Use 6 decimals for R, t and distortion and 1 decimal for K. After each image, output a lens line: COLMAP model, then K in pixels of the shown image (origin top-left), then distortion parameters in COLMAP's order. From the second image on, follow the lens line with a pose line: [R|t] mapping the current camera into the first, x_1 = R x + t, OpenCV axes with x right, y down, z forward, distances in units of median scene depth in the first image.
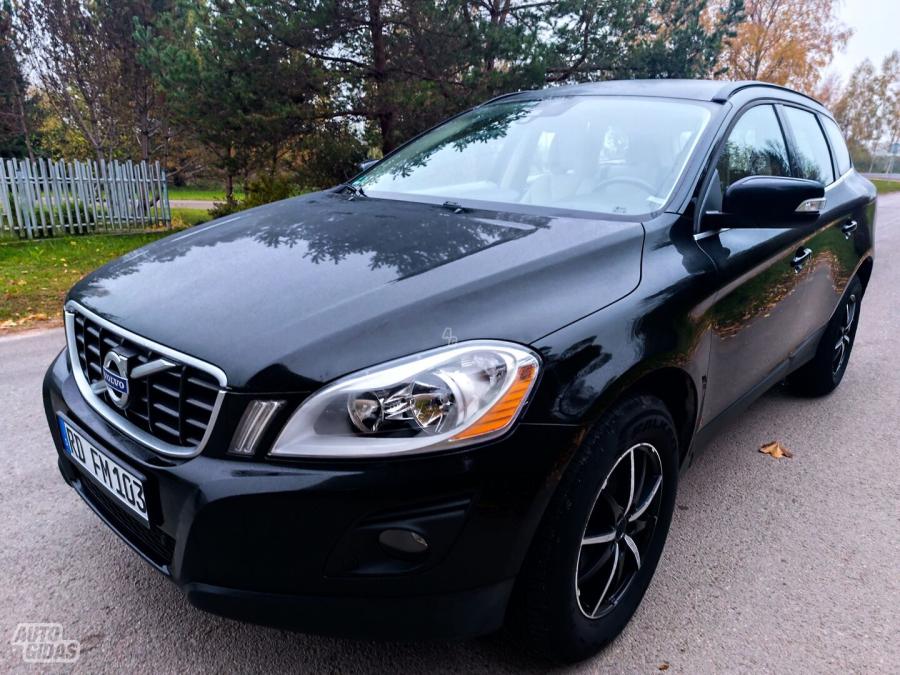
lens RADIAL K [[615.7, 0, 472.0], [0, 615.7, 359.6], [0, 0, 1]] dist [0.031739, -0.030899]
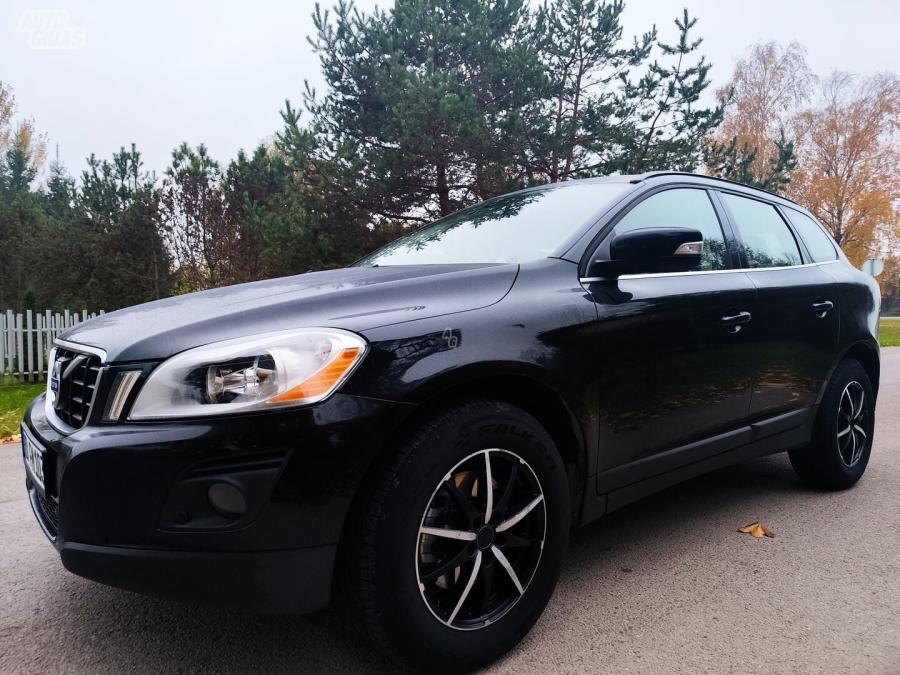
lens RADIAL K [[615.7, 0, 472.0], [0, 615.7, 359.6], [0, 0, 1]] dist [0.031739, -0.030899]
pose [[0.987579, -0.016749, -0.156226, 0.392764], [-0.022319, 0.969266, -0.245001, 0.246566], [0.155528, 0.245445, 0.956853, -0.047669]]
